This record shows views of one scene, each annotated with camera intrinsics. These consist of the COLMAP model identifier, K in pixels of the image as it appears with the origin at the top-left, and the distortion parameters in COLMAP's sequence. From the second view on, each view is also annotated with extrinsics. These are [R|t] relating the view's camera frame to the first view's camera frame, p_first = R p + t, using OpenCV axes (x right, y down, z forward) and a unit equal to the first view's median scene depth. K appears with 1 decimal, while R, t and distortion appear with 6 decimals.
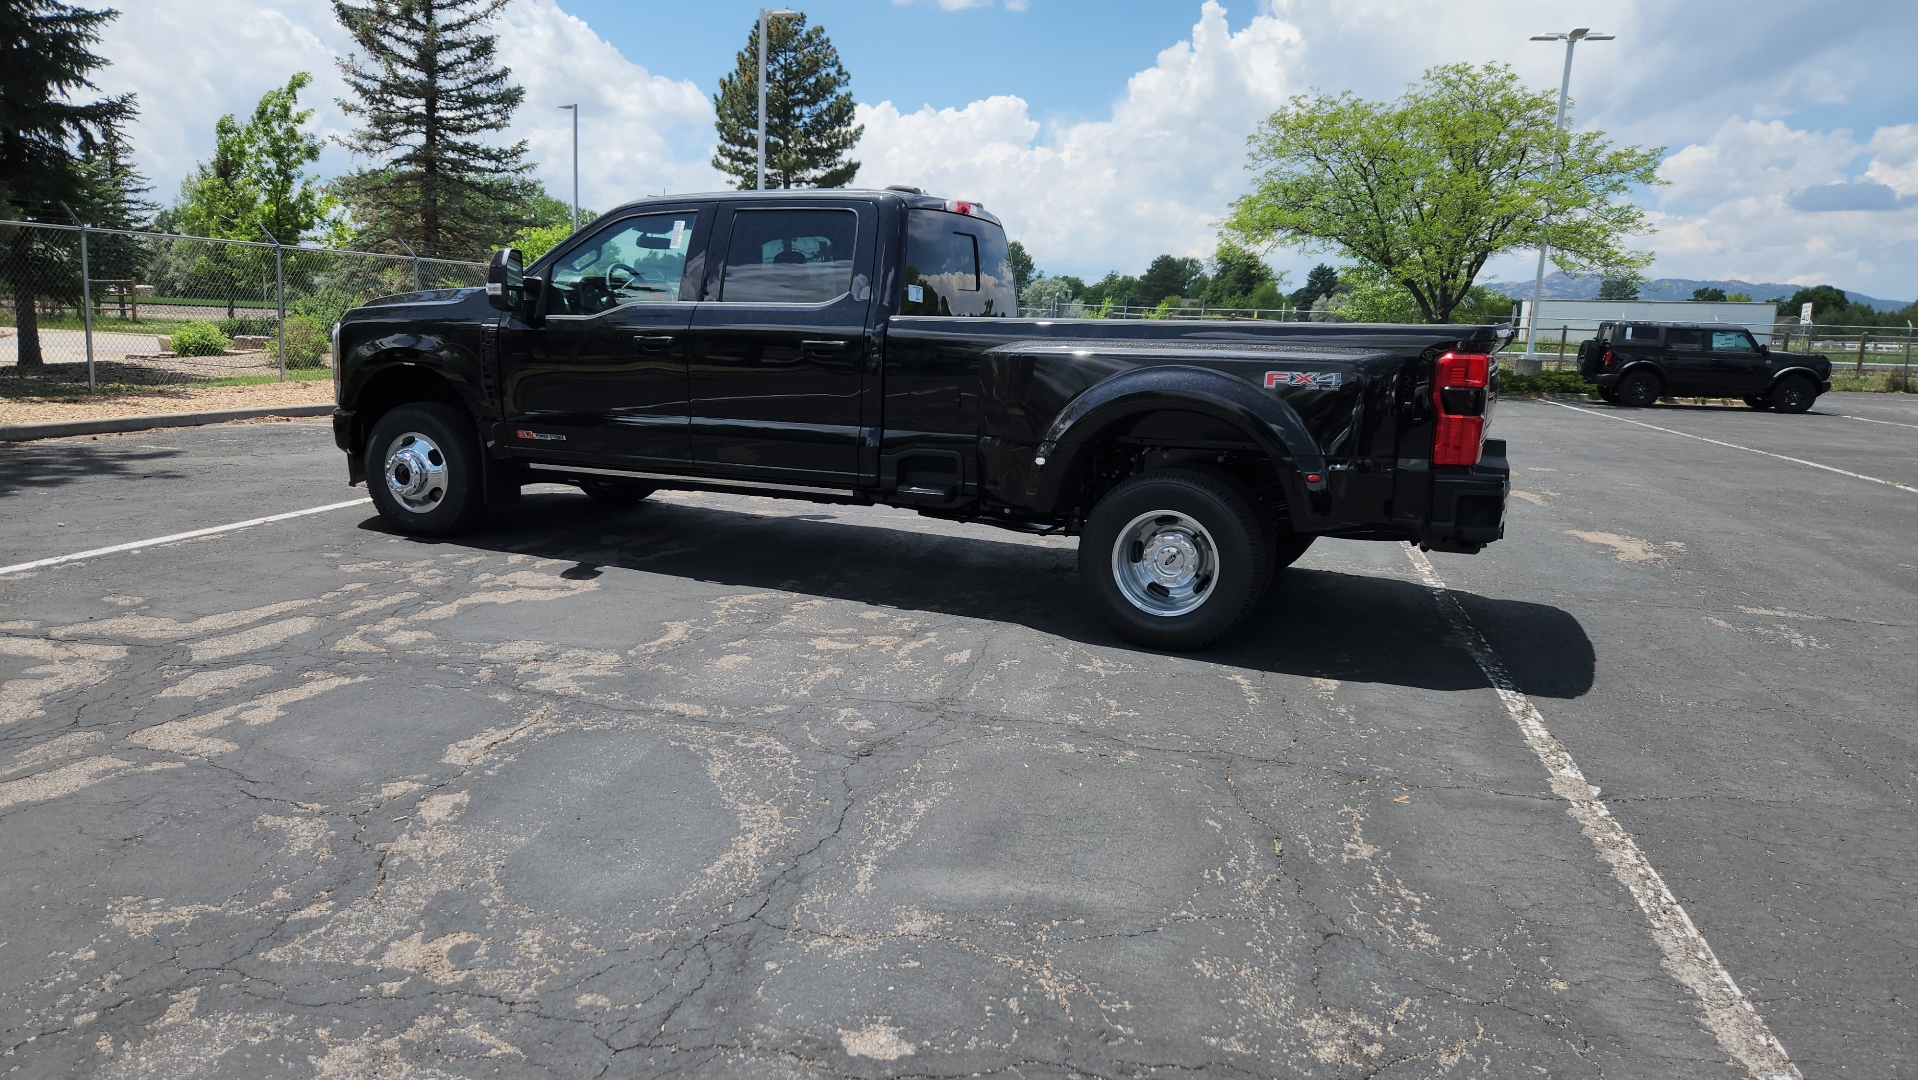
lens RADIAL K [[1280.1, 0, 932.0], [0, 1280.1, 546.2], [0, 0, 1]] dist [0.073226, -0.061449]
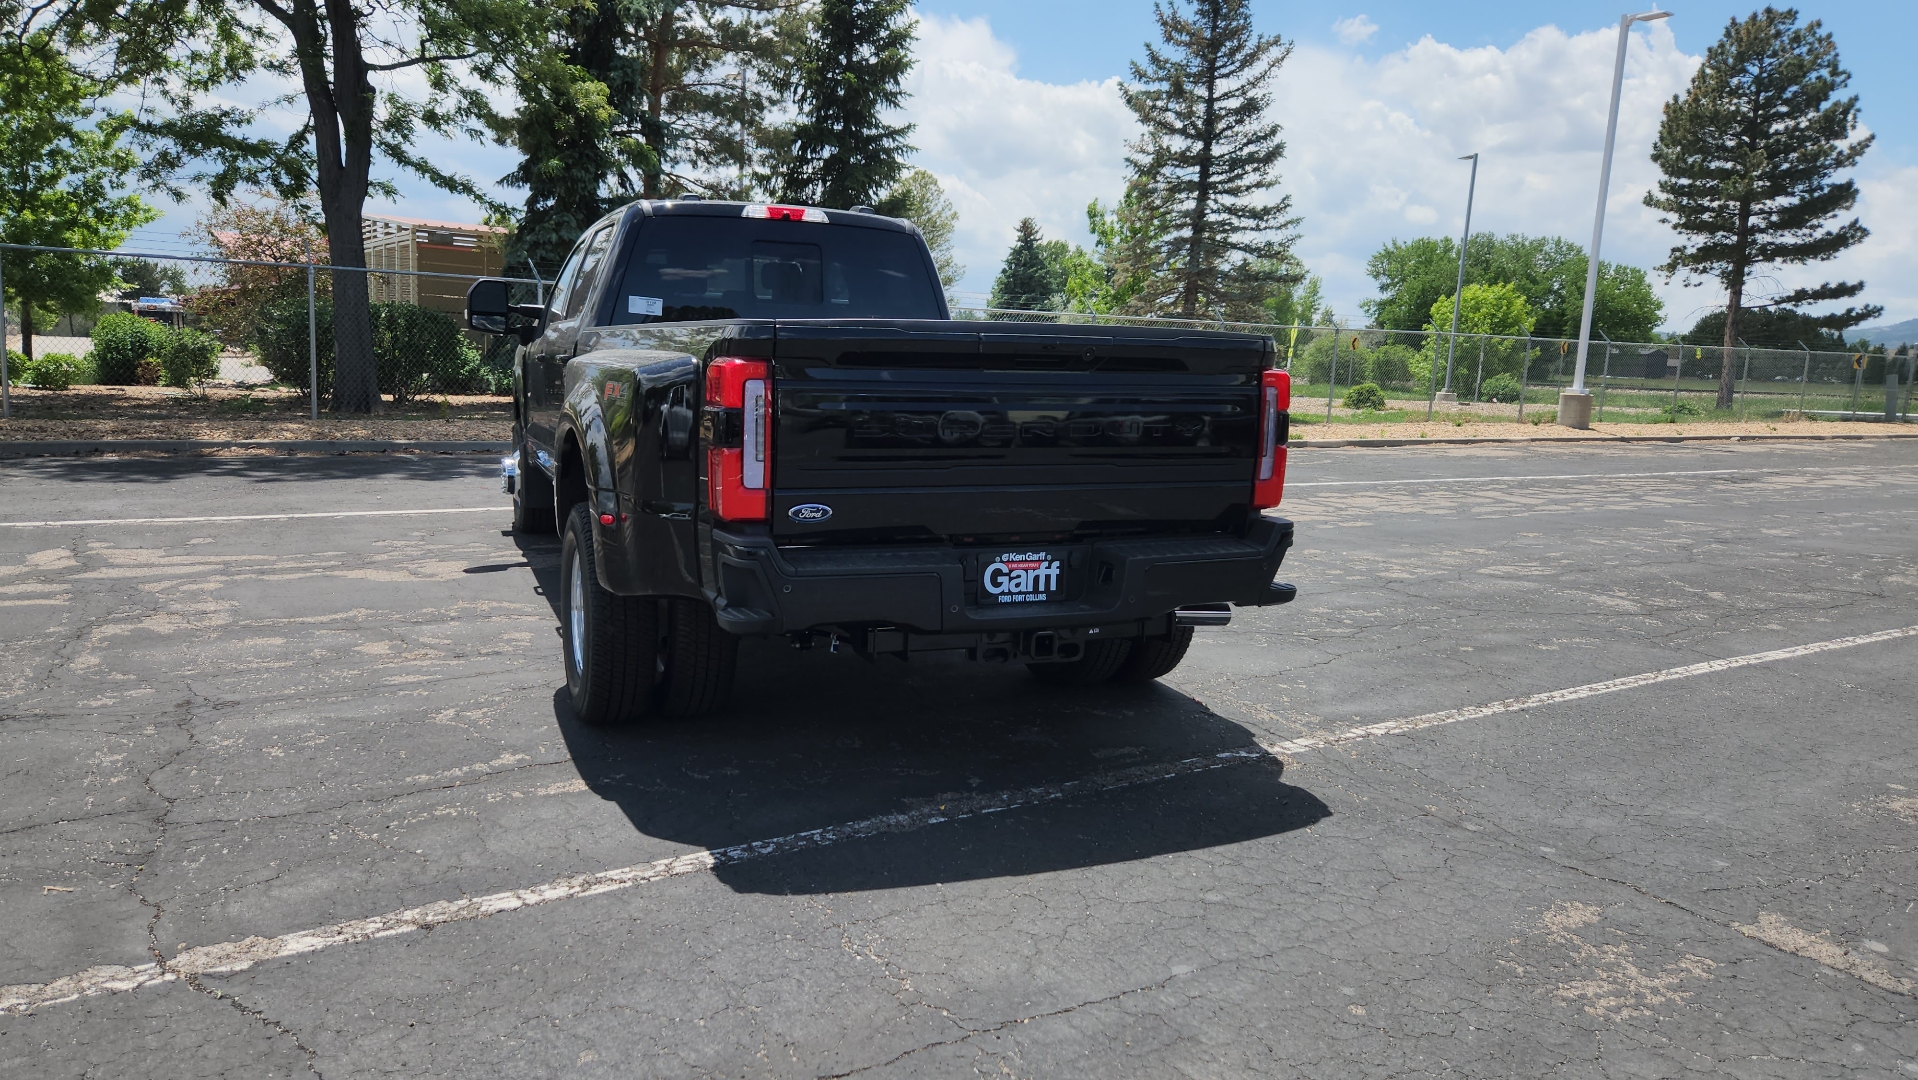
lens RADIAL K [[1294.6, 0, 918.1], [0, 1294.6, 527.3], [0, 0, 1]] dist [0.075274, -0.064113]
pose [[0.718291, 0.088558, -0.690084, 0.686037], [-0.134647, 0.990808, -0.013001, -0.044423], [0.682589, 0.102256, 0.723613, 0.405089]]
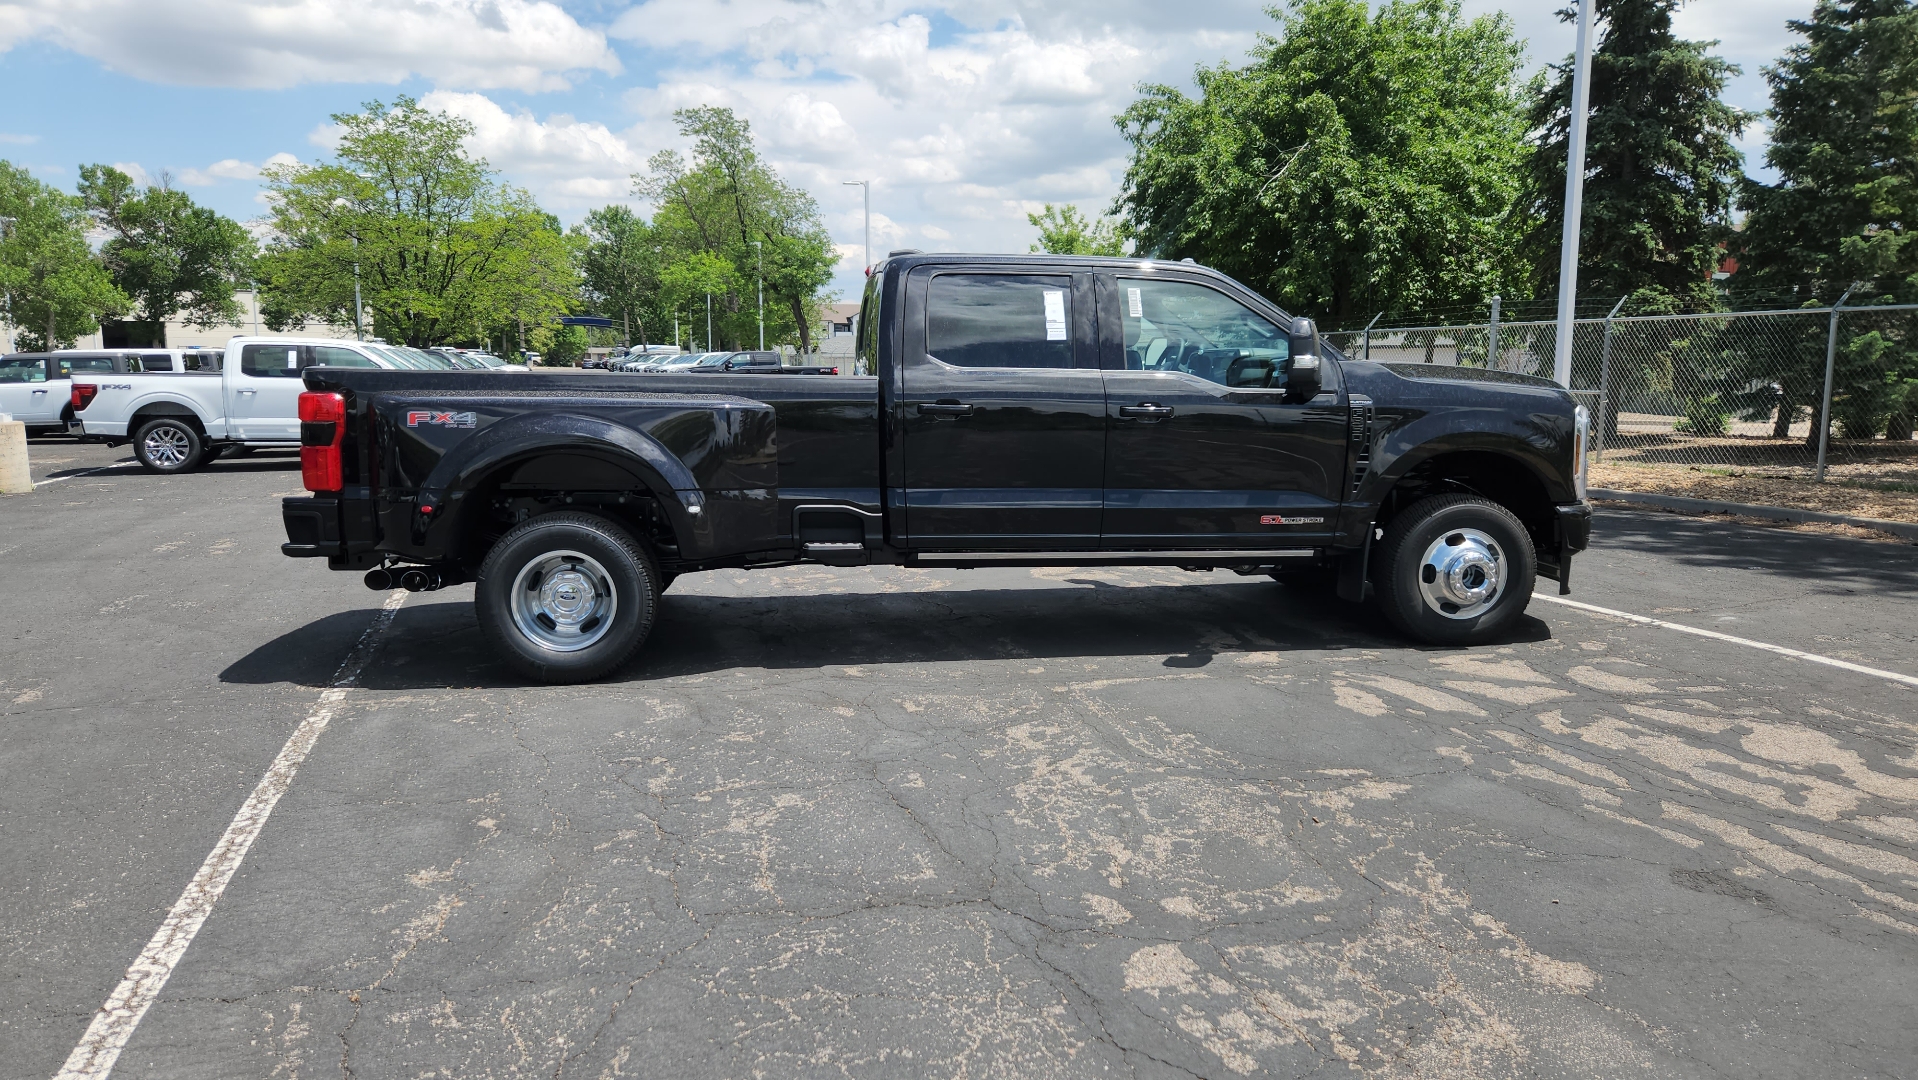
lens RADIAL K [[1280.0, 0, 922.3], [0, 1280.0, 537.6], [0, 0, 1]] dist [0.073283, -0.057213]
pose [[-0.862349, 0.033085, -0.505232, 0.475473], [-0.116391, 0.958185, 0.261408, -0.310853], [0.492754, 0.284229, -0.822440, 1.796206]]
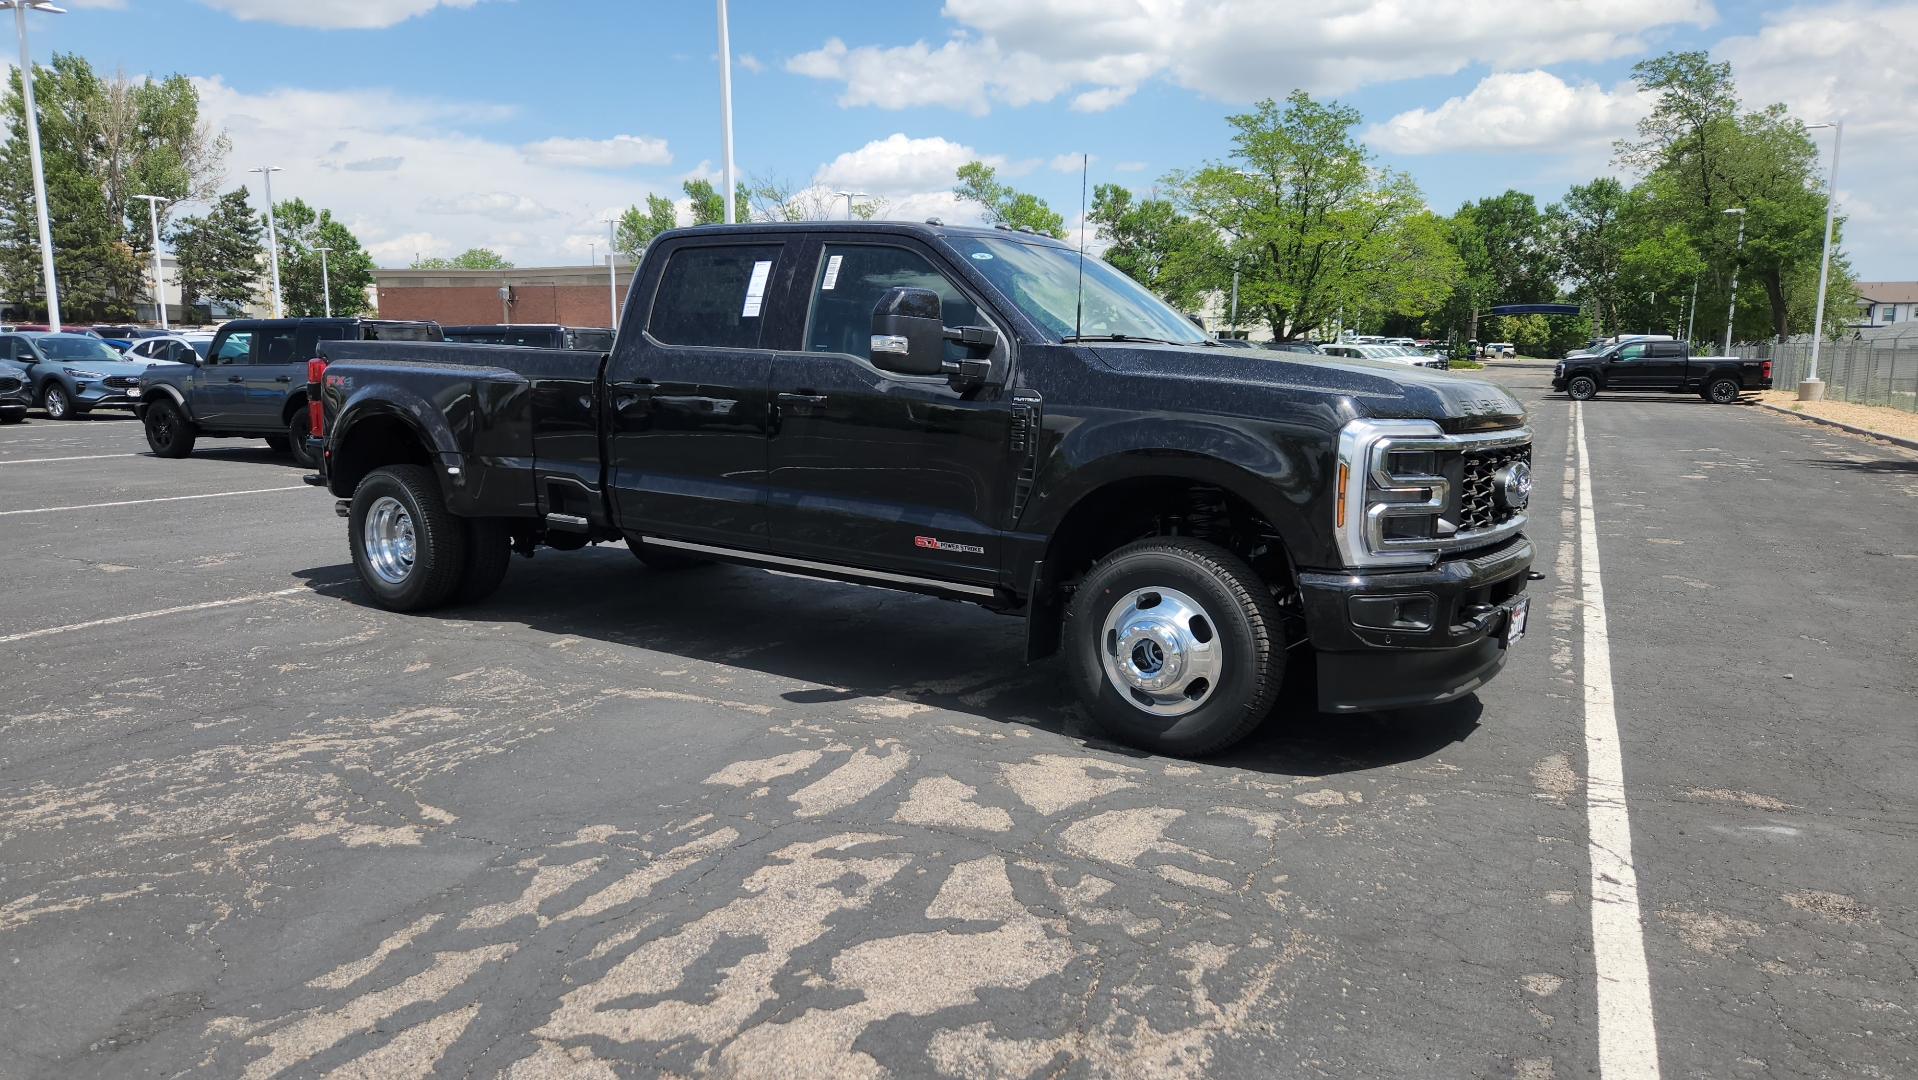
lens RADIAL K [[1287.2, 0, 931.0], [0, 1287.2, 543.3], [0, 0, 1]] dist [0.075213, -0.065522]
pose [[-0.976967, -0.078854, 0.198285, -0.309522], [-0.011630, 0.947513, 0.319504, -0.343470], [-0.213072, 0.309839, -0.926607, 1.835852]]
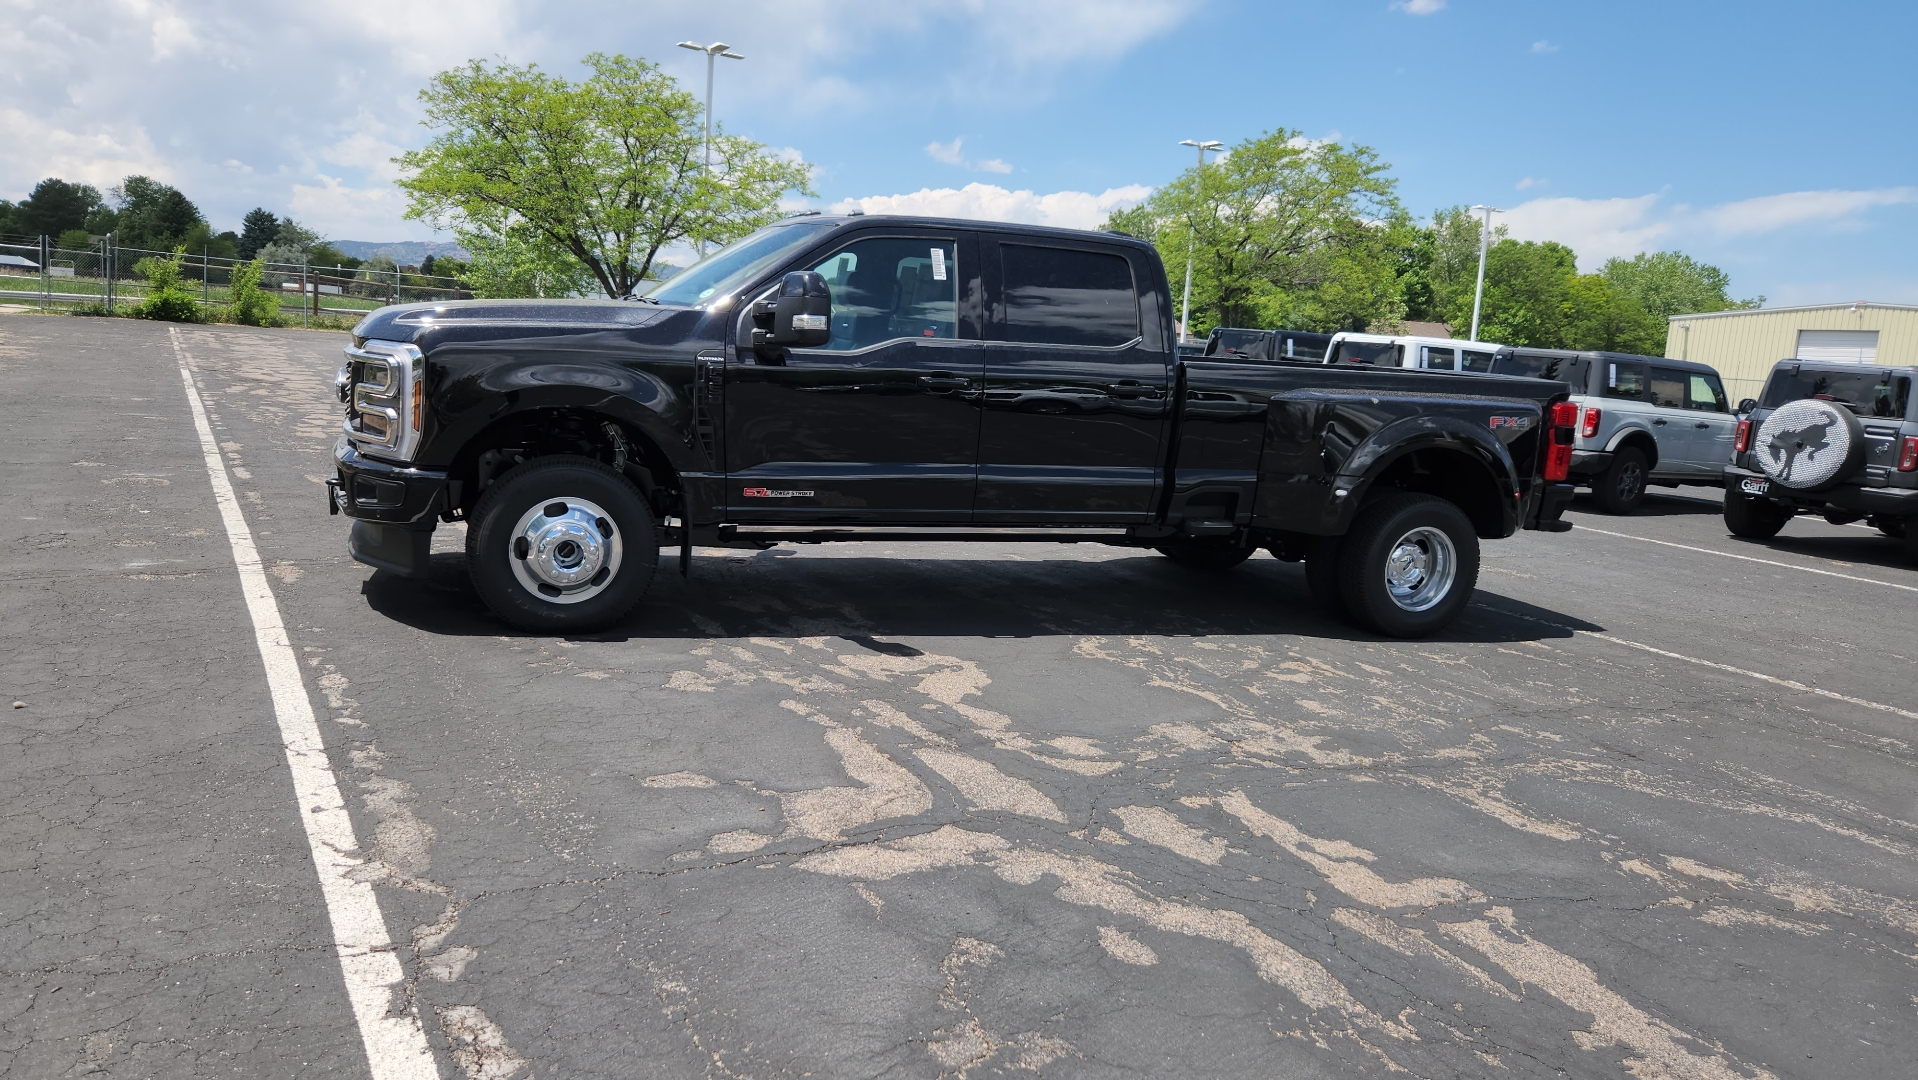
lens RADIAL K [[1279.2, 0, 932.8], [0, 1279.2, 532.8], [0, 0, 1]] dist [0.072431, -0.059145]
pose [[0.712828, -0.087439, 0.695867, -0.773706], [0.072147, 0.996076, 0.051256, -0.090699], [-0.697618, 0.013668, 0.716339, 0.324515]]
